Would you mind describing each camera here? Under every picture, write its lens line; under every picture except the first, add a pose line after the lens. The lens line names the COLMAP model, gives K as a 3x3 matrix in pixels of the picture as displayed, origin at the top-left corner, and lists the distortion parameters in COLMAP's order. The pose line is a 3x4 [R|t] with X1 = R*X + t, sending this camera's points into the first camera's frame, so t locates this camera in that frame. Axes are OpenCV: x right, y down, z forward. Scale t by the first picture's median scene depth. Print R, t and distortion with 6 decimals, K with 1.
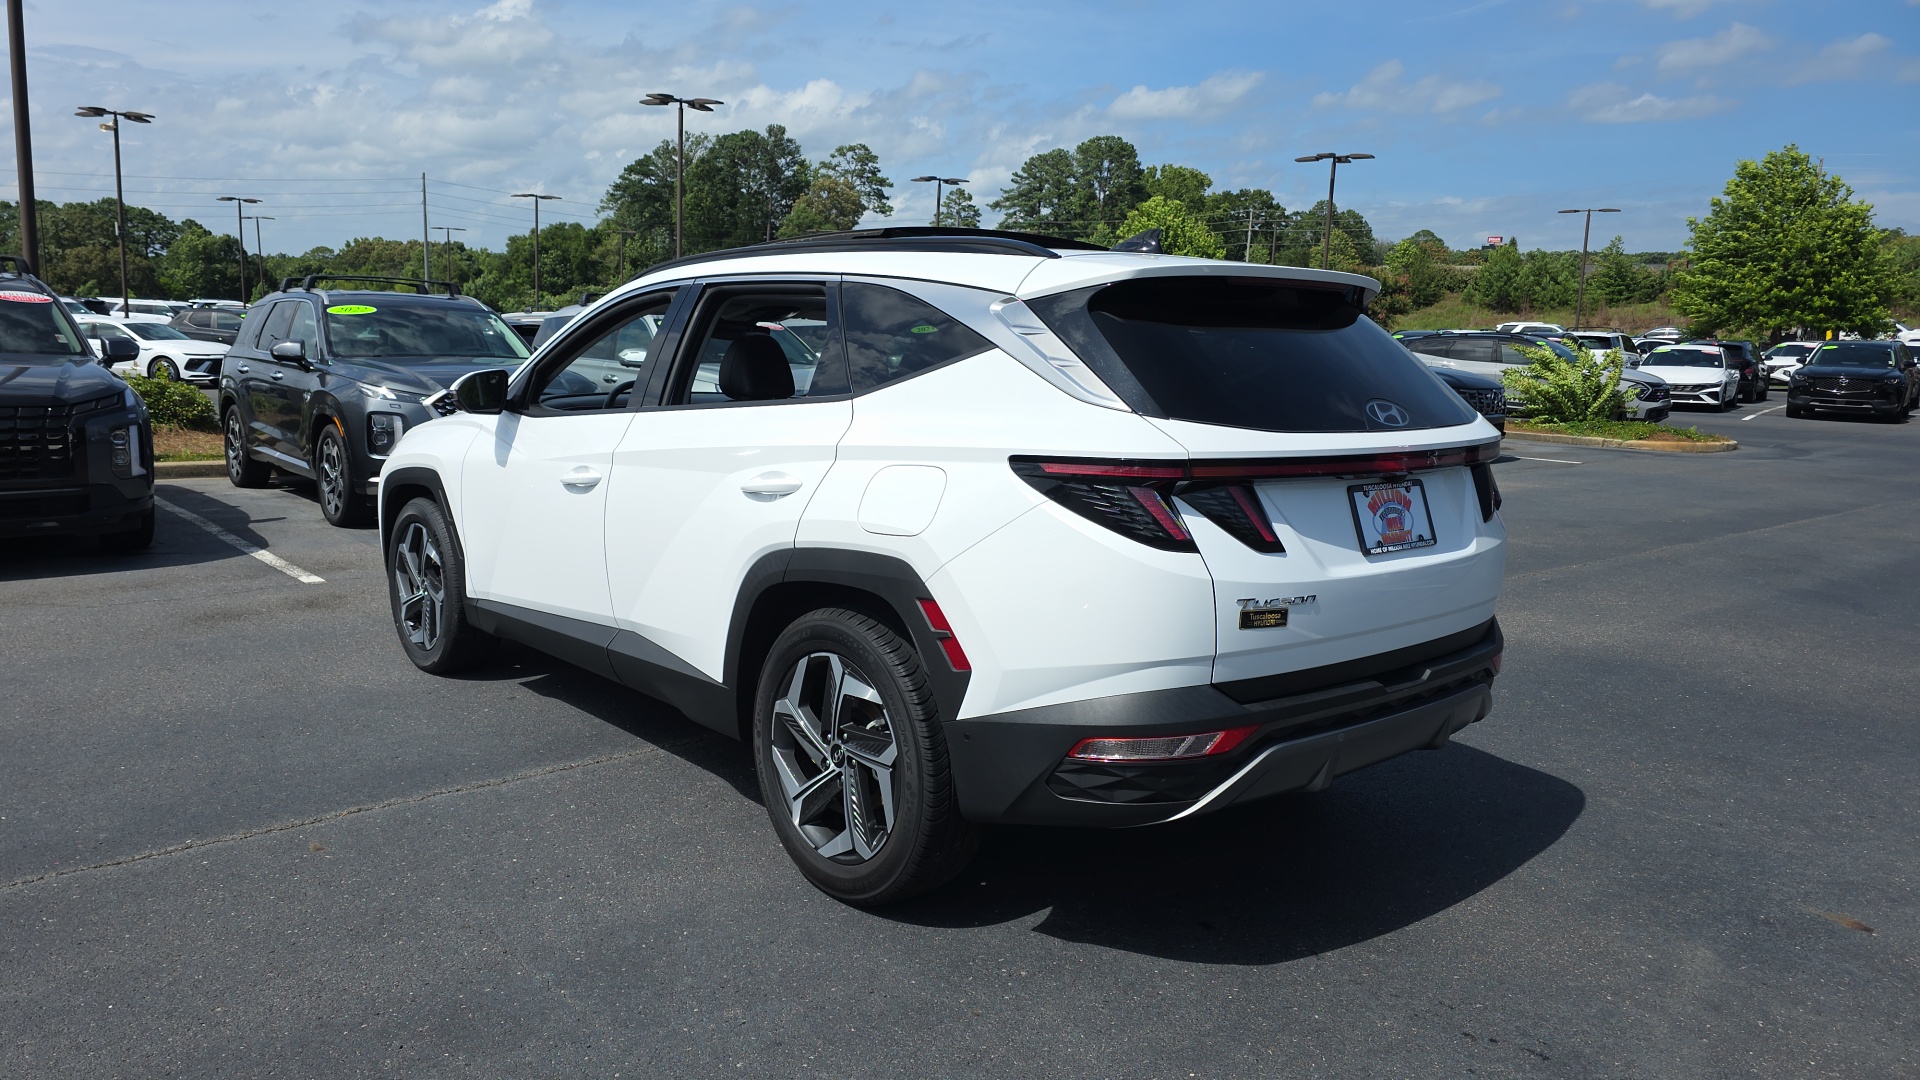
lens RADIAL K [[1286.2, 0, 936.4], [0, 1286.2, 536.8], [0, 0, 1]] dist [0.077225, -0.064242]
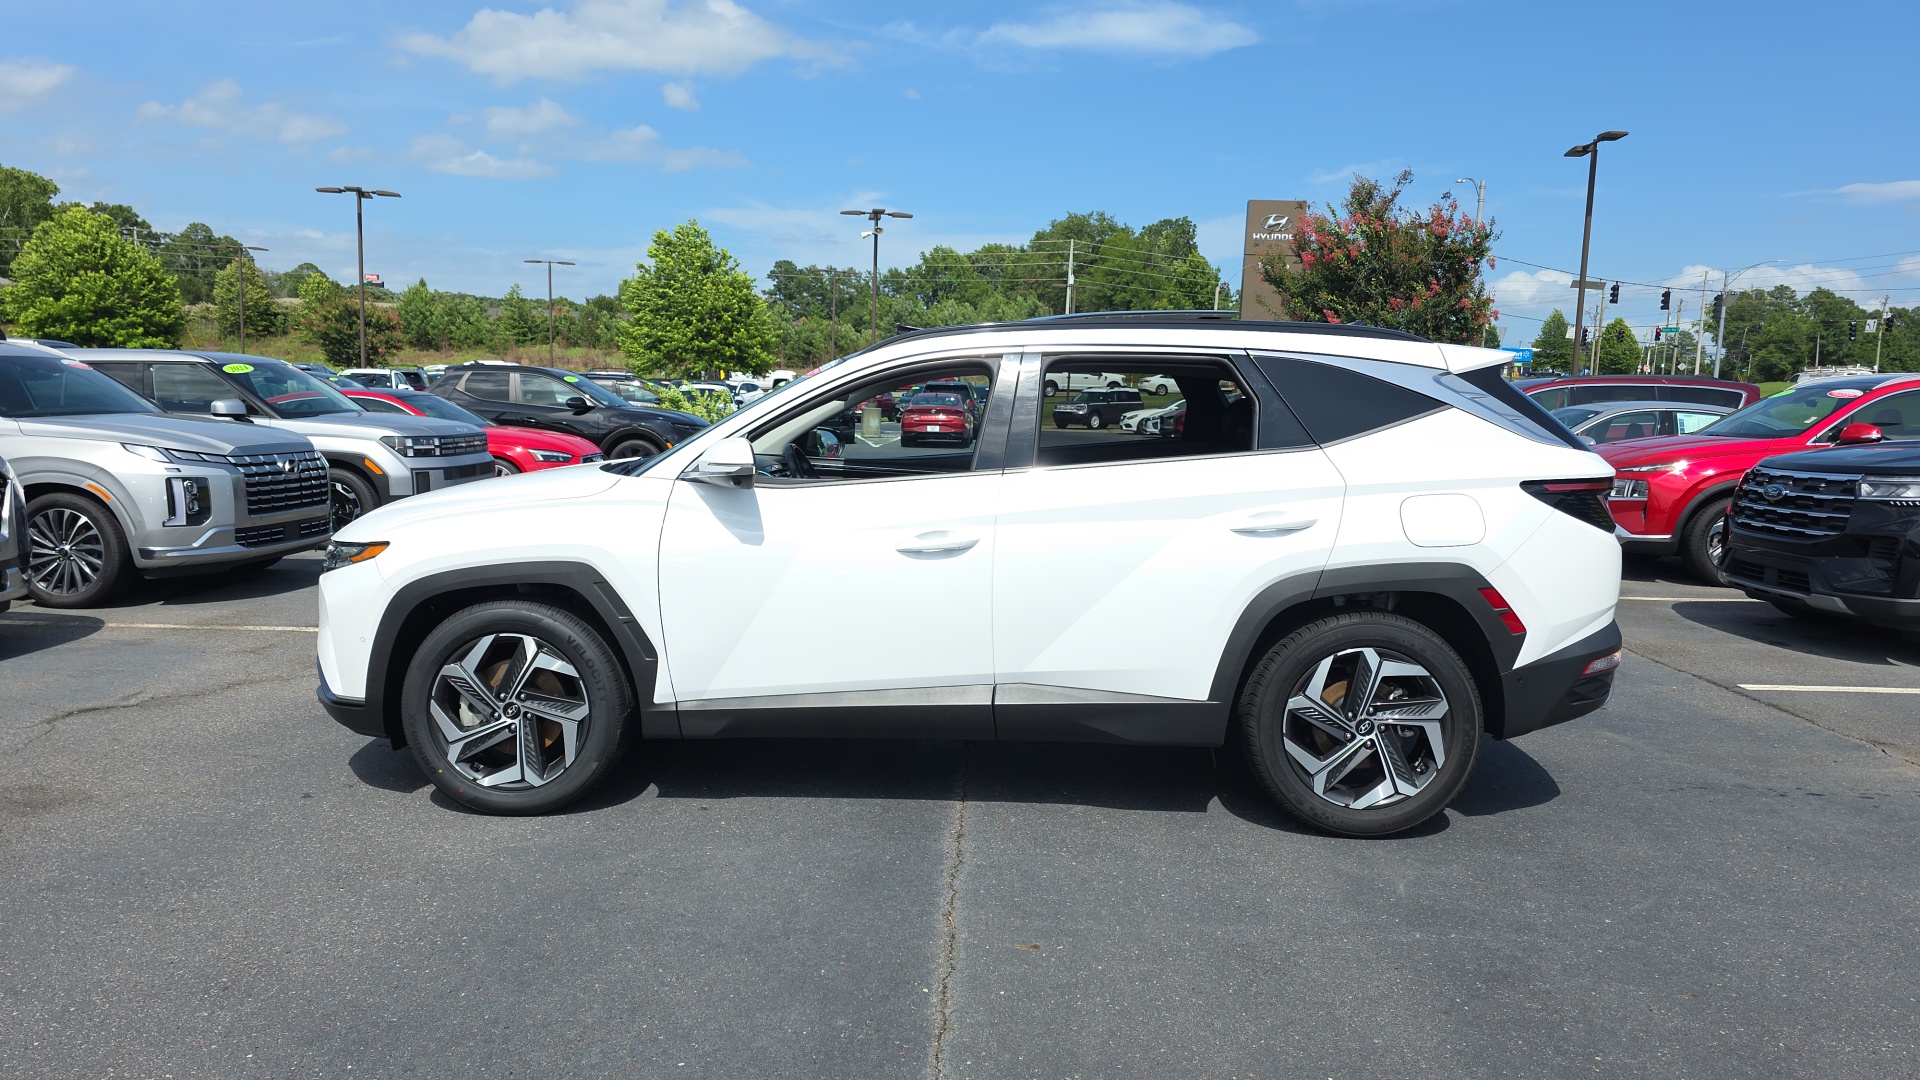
lens RADIAL K [[1286.2, 0, 936.4], [0, 1286.2, 536.8], [0, 0, 1]] dist [0.077225, -0.064242]
pose [[0.696128, -0.089924, 0.712264, -1.232228], [0.109615, 0.993805, 0.018337, -0.085600], [-0.709500, 0.065310, 0.701672, 0.376403]]
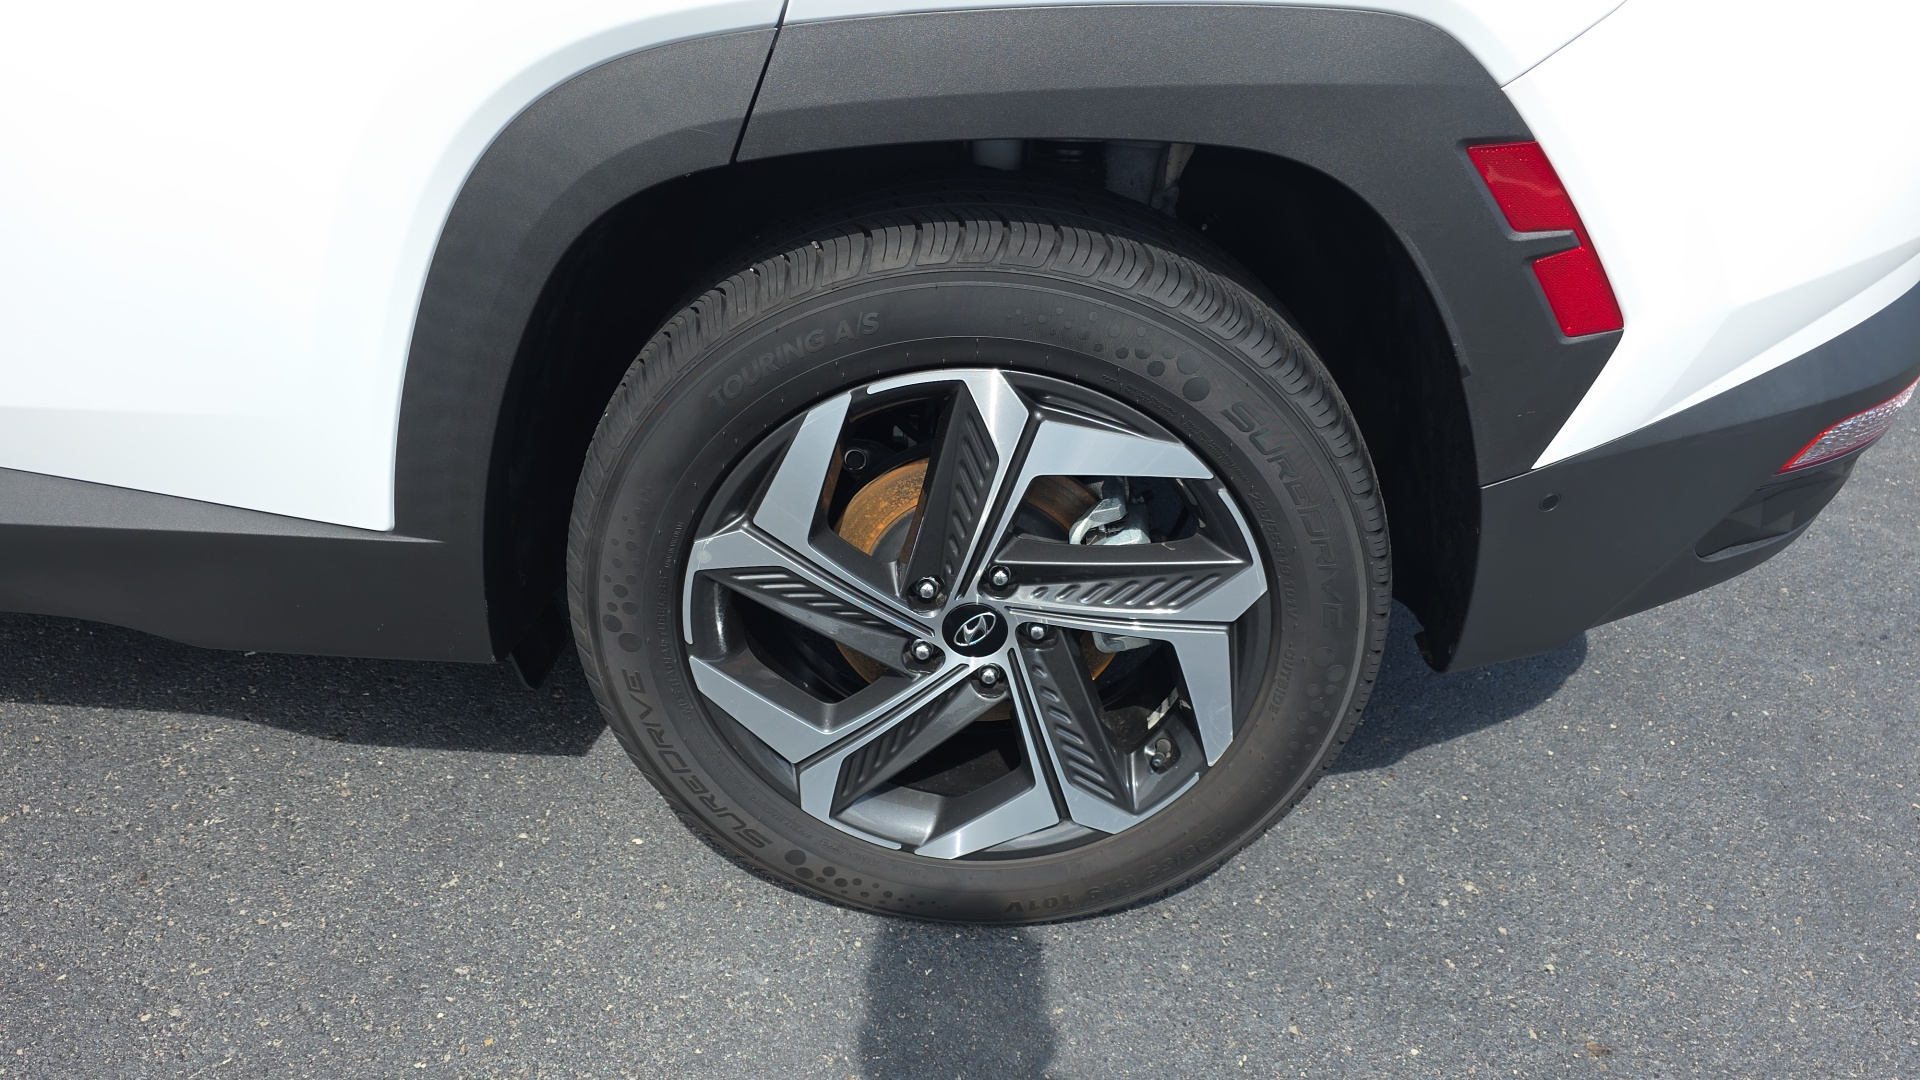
lens RADIAL K [[1238.9, 0, 960.0], [0, 1238.9, 540.0], [0, 0, 1]] dist [-0.004787, -0.000819]
pose [[0.704570, -0.365910, 0.608022, -0.272804], [0.080777, 0.892595, 0.443564, -0.007047], [-0.705022, -0.263408, 0.658453, 0.758609]]
